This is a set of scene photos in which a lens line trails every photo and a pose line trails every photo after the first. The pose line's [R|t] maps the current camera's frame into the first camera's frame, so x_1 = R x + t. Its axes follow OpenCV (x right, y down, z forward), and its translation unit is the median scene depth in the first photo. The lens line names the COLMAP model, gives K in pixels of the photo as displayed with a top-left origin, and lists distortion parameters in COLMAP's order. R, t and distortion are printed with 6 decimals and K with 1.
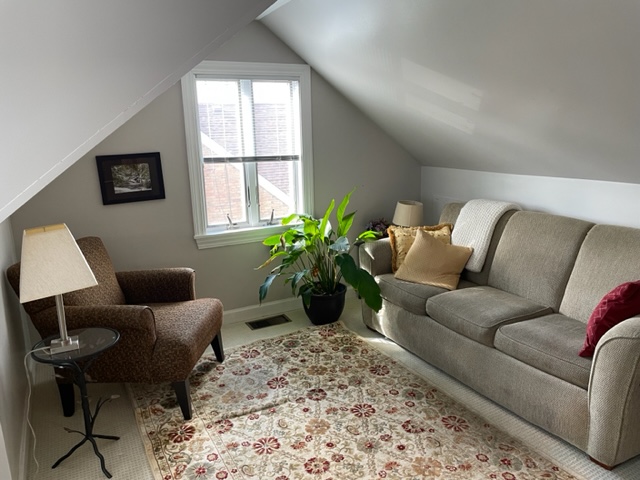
lens RADIAL K [[483.4, 0, 320.0], [0, 483.4, 240.0], [0, 0, 1]] dist [0.094961, -0.116030]
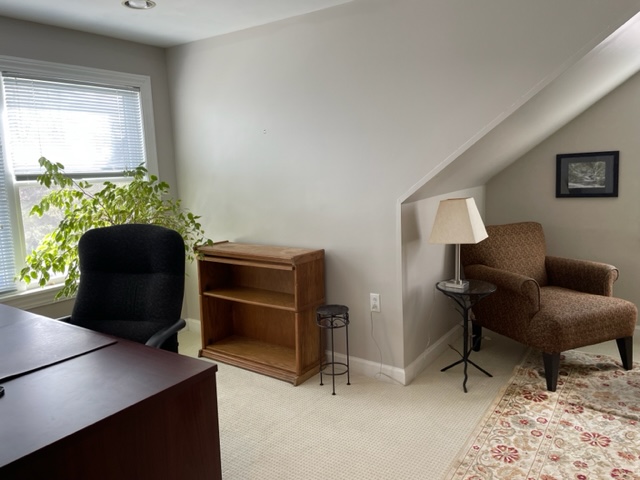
lens RADIAL K [[483.4, 0, 320.0], [0, 483.4, 240.0], [0, 0, 1]] dist [0.094961, -0.116030]
pose [[0.452039, 0.155555, -0.878330, 0.362383], [-0.178848, 0.980487, 0.081602, 0.033633], [0.873885, 0.120200, 0.471039, -0.005586]]
